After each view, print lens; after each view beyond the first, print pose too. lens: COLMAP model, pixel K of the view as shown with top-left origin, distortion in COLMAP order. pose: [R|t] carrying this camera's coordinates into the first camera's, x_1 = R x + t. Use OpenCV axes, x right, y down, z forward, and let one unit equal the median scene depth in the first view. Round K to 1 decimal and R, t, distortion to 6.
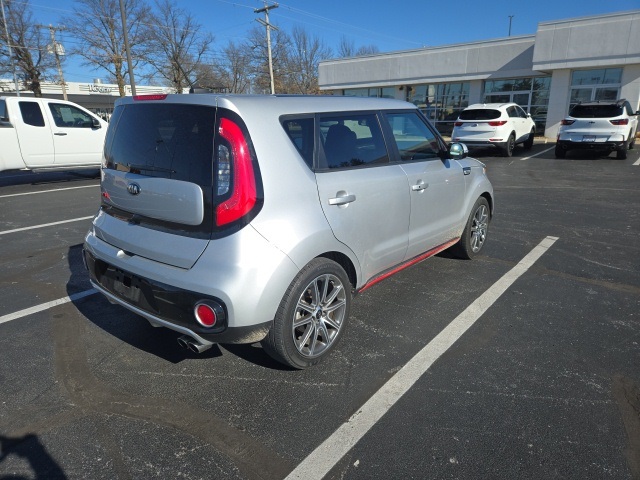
lens RADIAL K [[429.6, 0, 320.6], [0, 429.6, 227.8], [0, 0, 1]] dist [0.058783, -0.042143]
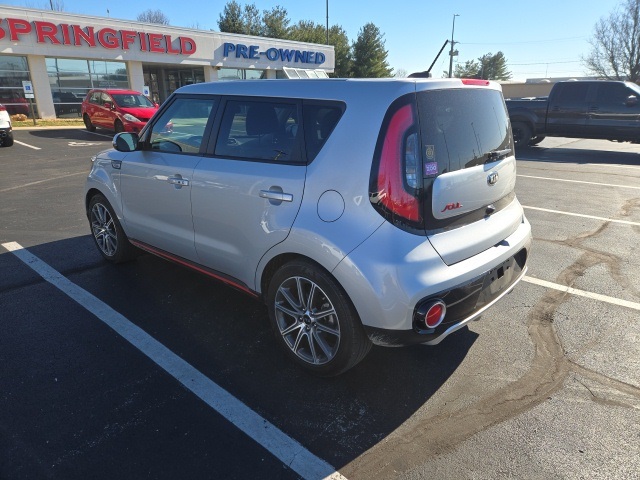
lens RADIAL K [[426.9, 0, 320.0], [0, 426.9, 240.0], [0, 0, 1]] dist [0.057047, -0.043346]
pose [[0.053647, -0.305718, 0.950610, -0.251215], [0.251903, 0.925335, 0.283373, -0.059208], [-0.966264, 0.224260, 0.126653, 0.230952]]
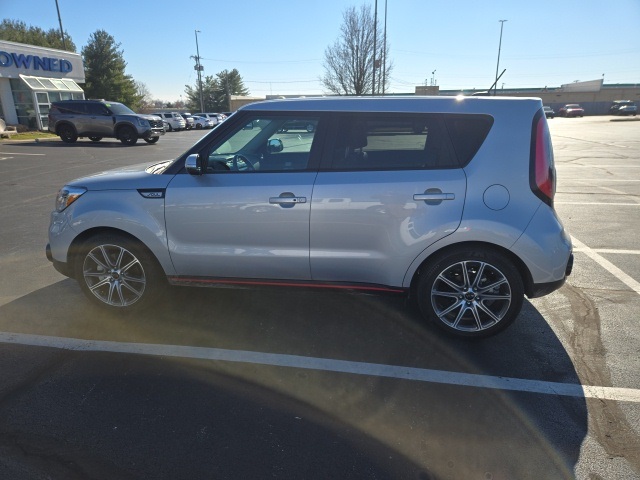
lens RADIAL K [[428.1, 0, 325.3], [0, 428.1, 241.4], [0, 0, 1]] dist [0.054747, -0.041660]
pose [[-0.488963, -0.242112, 0.838032, -0.231872], [0.231233, 0.890366, 0.392148, -0.101831], [-0.841098, 0.385527, -0.379372, 0.387734]]
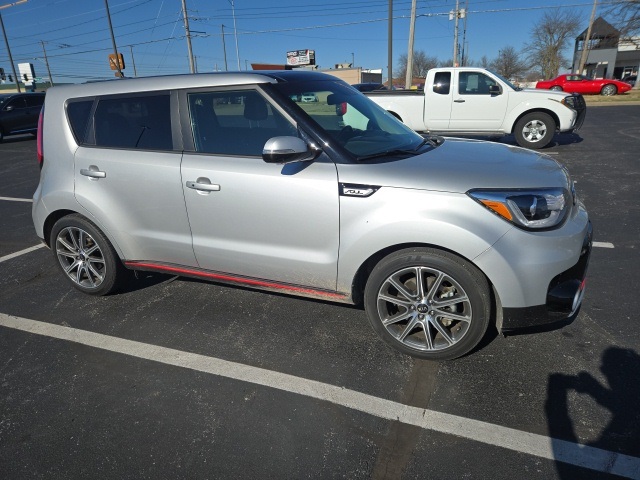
lens RADIAL K [[426.9, 0, 320.0], [0, 426.9, 240.0], [0, 0, 1]] dist [0.057047, -0.043346]
pose [[0.299672, 0.313923, -0.900916, 0.252904], [-0.210506, 0.942797, 0.258496, -0.061652], [0.930529, 0.112184, 0.348612, 0.224773]]
